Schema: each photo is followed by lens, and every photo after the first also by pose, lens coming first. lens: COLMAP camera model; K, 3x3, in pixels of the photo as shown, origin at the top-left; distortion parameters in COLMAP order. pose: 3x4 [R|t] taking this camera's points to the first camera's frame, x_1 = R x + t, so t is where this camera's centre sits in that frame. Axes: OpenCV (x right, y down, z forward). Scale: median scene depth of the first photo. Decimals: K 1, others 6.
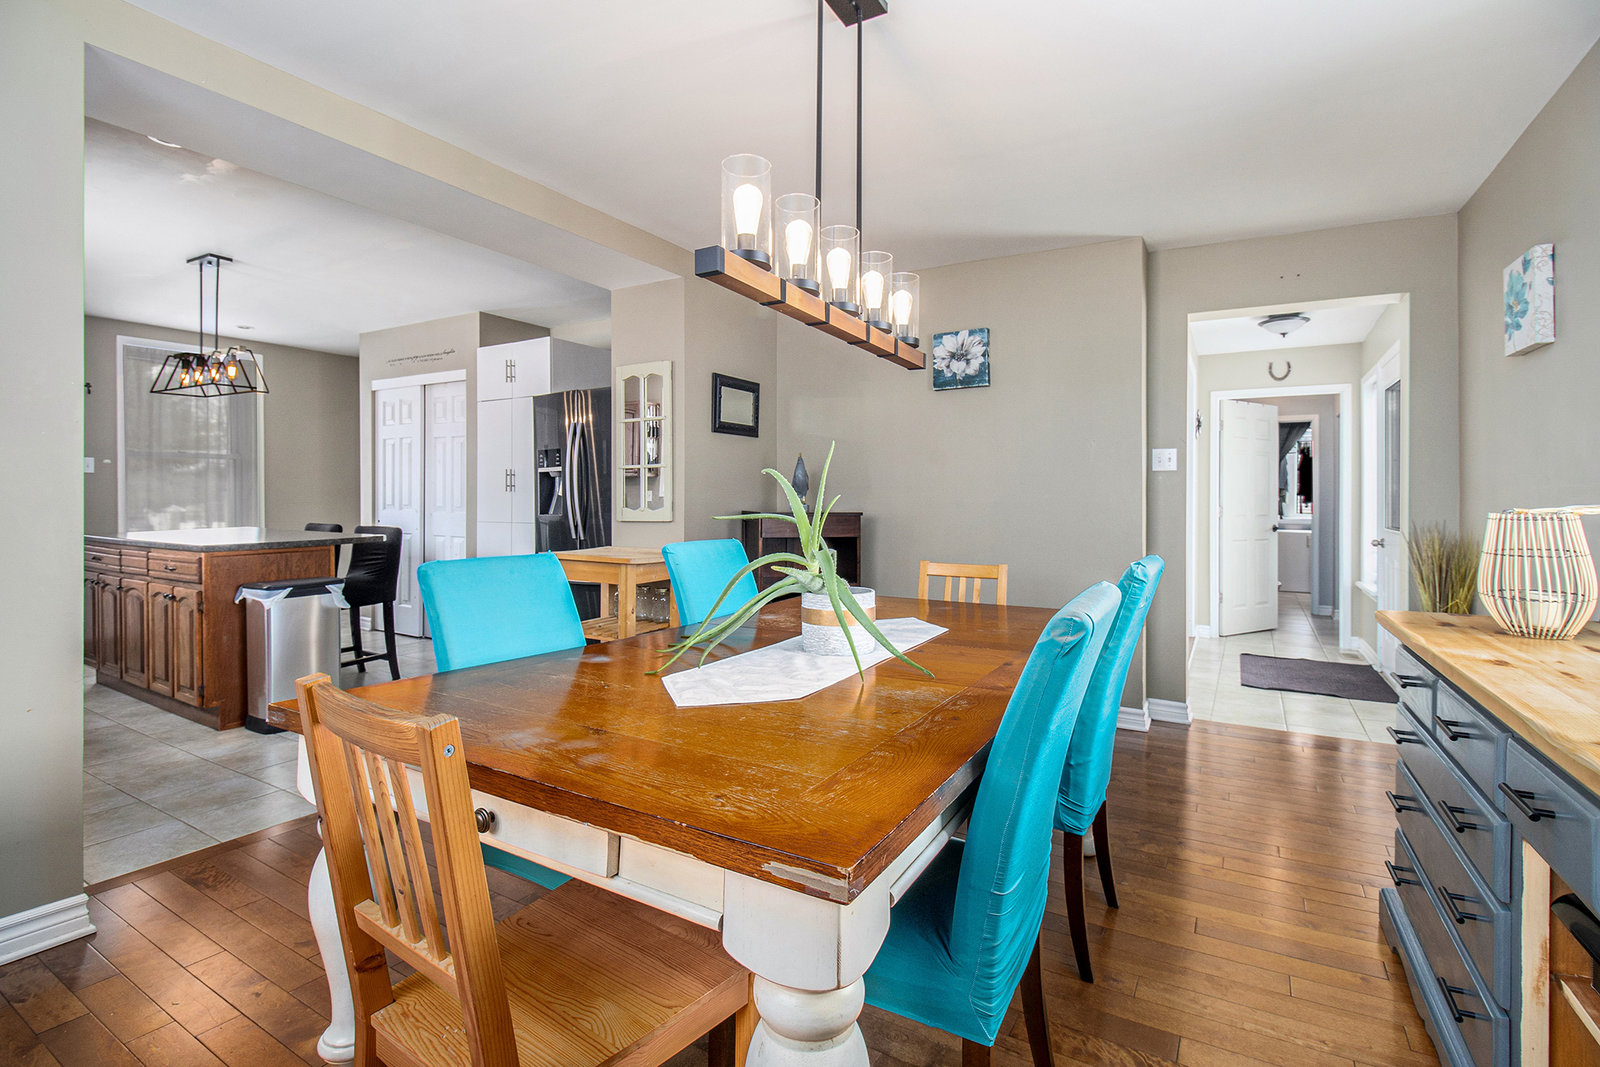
lens RADIAL K [[760.5, 0, 798.3], [0, 760.5, 514.2], [0, 0, 1]] dist [0.003149, -0.014166]
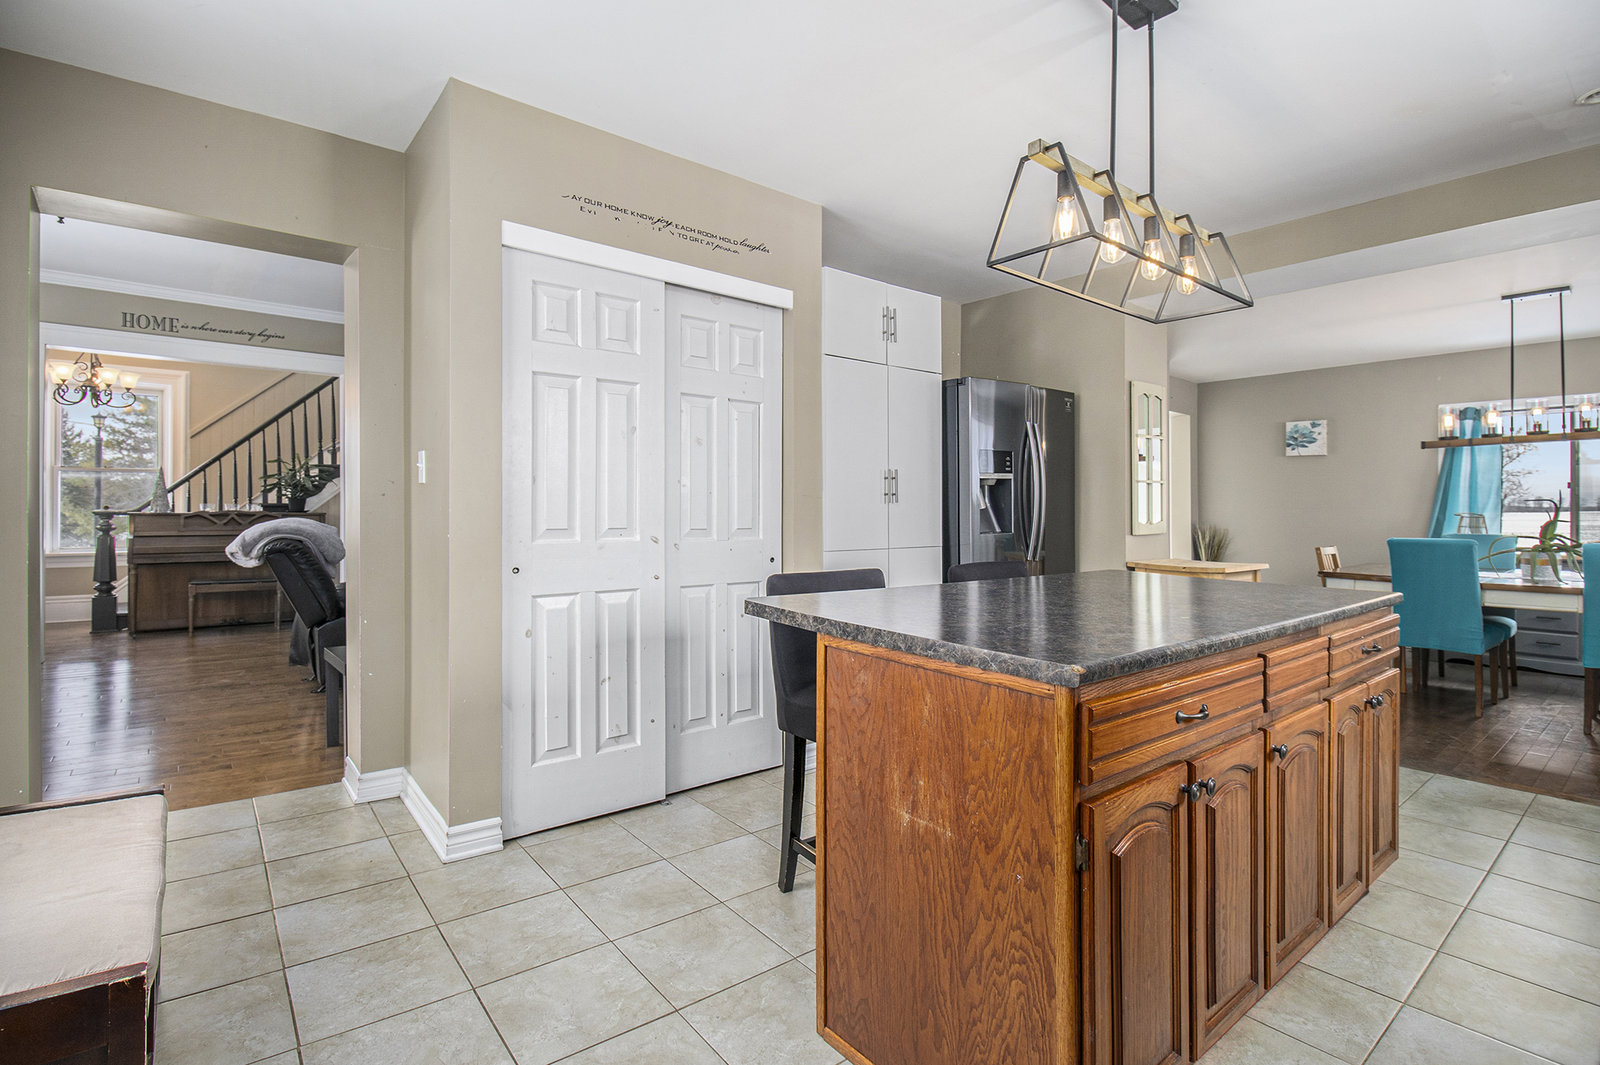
lens RADIAL K [[760.5, 0, 798.3], [0, 760.5, 513.2], [0, 0, 1]] dist [0.003149, -0.014166]
pose [[0.337820, -0.007012, 0.941185, -1.009388], [0.016866, 0.999857, 0.001396, -0.022266], [-0.941060, 0.015403, 0.337890, 0.824580]]
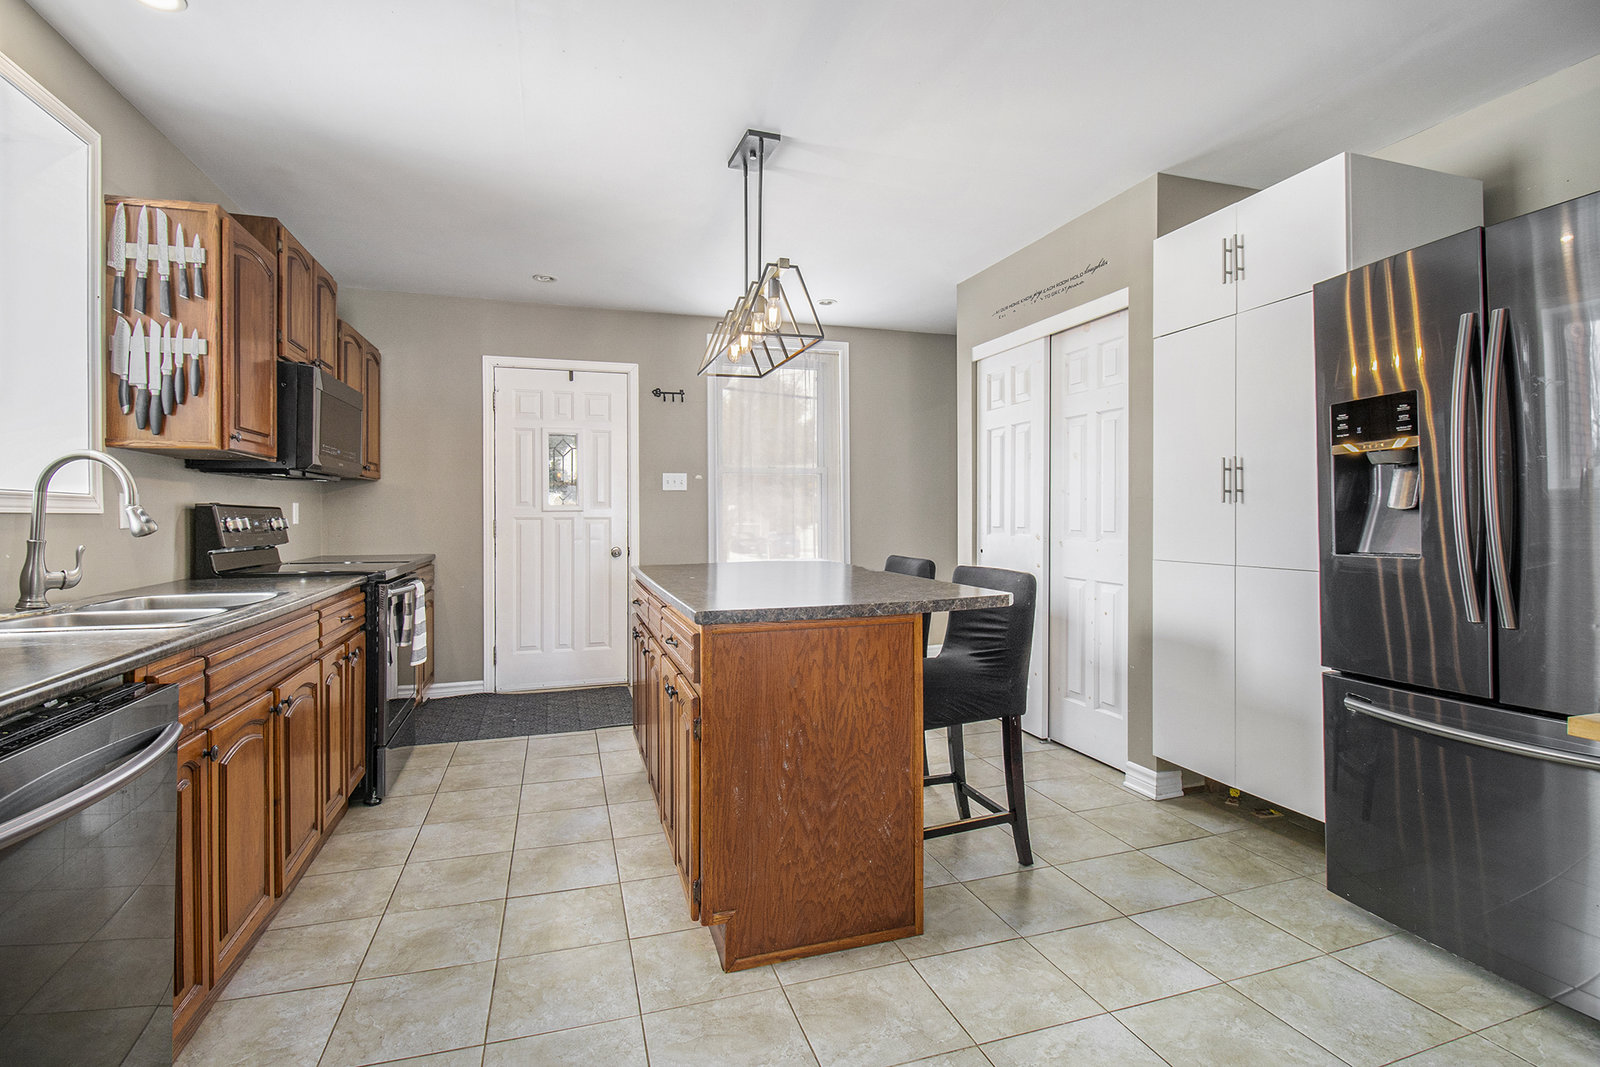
lens RADIAL K [[764.2, 0, 792.6], [0, 764.2, 517.1], [0, 0, 1]] dist [-0.003691, -0.016437]
pose [[0.749796, -0.005971, -0.661643, -0.258653], [-0.006399, 0.999847, -0.016274, -0.010437], [0.661639, 0.016436, 0.749643, 0.429082]]
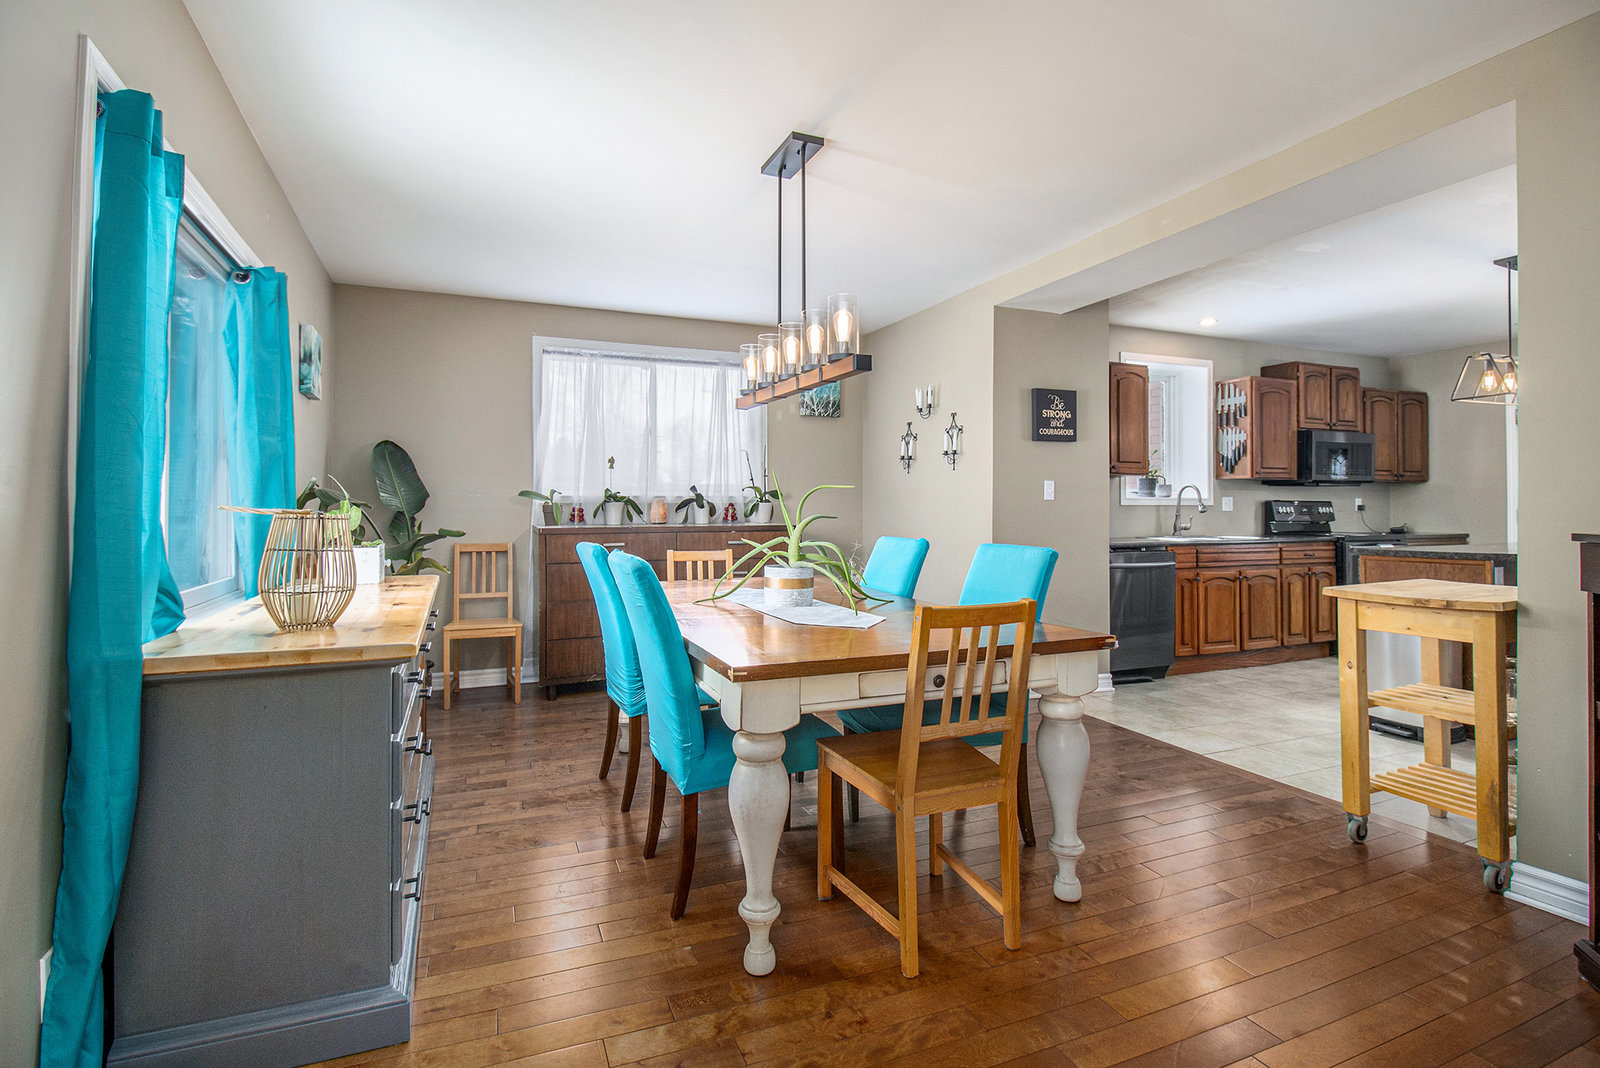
lens RADIAL K [[782.5, 0, 805.2], [0, 782.5, 492.2], [0, 0, 1]] dist [0.000425, -0.000322]
pose [[-0.574010, -0.025589, -0.818448, 0.469636], [-0.012870, 0.999670, -0.022229, -0.002351], [0.818747, -0.002227, -0.574150, 0.658888]]
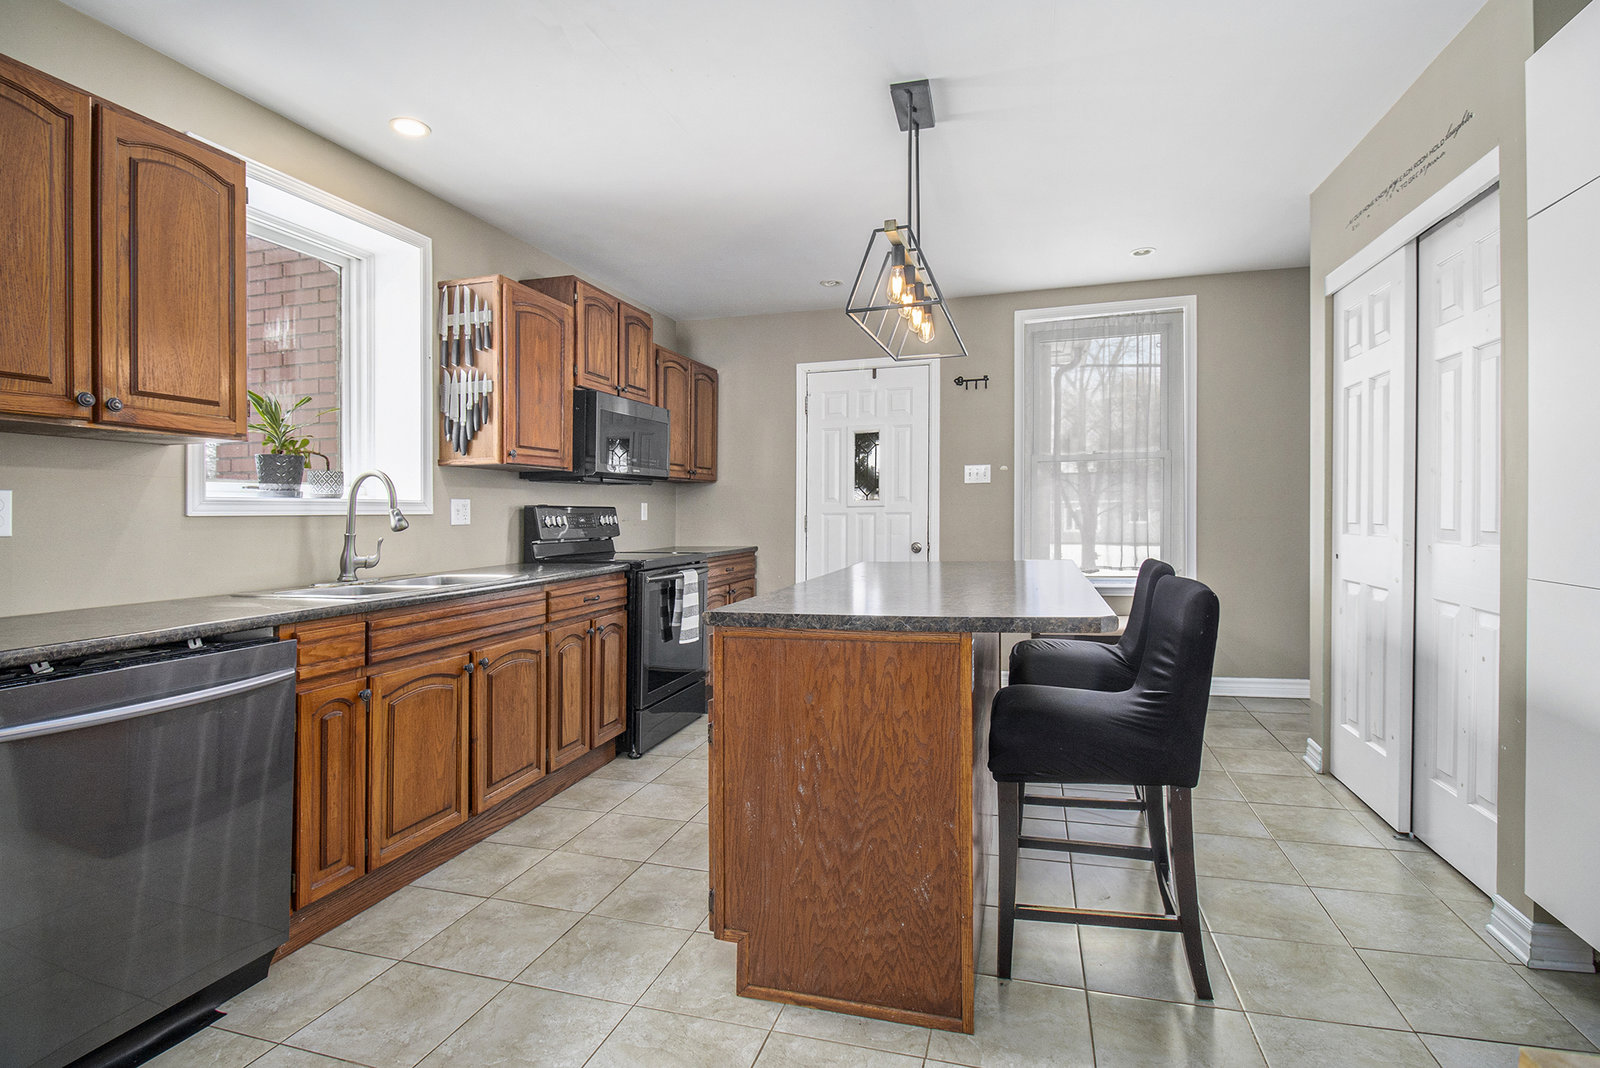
lens RADIAL K [[760.5, 0, 798.3], [0, 760.5, 514.7], [0, 0, 1]] dist [0.003149, -0.014166]
pose [[0.249360, -0.005111, -0.968397, -0.186330], [-0.005542, 0.999962, -0.006704, -0.013836], [0.968395, 0.007038, 0.249322, 0.616163]]
